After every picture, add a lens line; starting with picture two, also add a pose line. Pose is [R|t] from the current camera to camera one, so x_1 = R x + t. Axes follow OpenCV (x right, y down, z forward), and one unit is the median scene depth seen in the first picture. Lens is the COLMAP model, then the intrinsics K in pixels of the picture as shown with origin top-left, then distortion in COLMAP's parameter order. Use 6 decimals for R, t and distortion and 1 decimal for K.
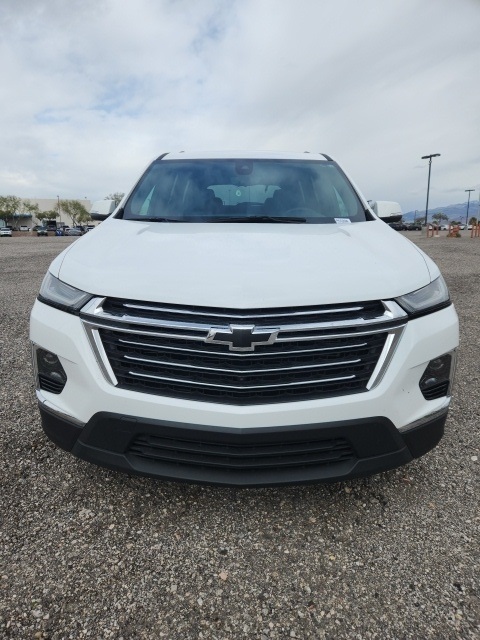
lens RADIAL K [[428.5, 0, 229.6], [0, 428.5, 322.6], [0, 0, 1]] dist [0.044357, -0.034347]
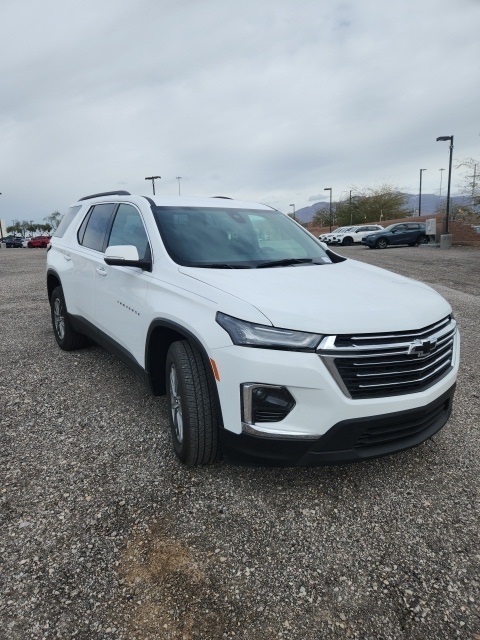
lens RADIAL K [[428.5, 0, 227.7], [0, 428.5, 323.2], [0, 0, 1]] dist [0.044357, -0.034347]
pose [[0.811345, -0.130040, 0.569920, -1.235444], [0.144749, 0.989273, 0.019659, -0.159096], [-0.566363, 0.066545, 0.821465, 0.090140]]
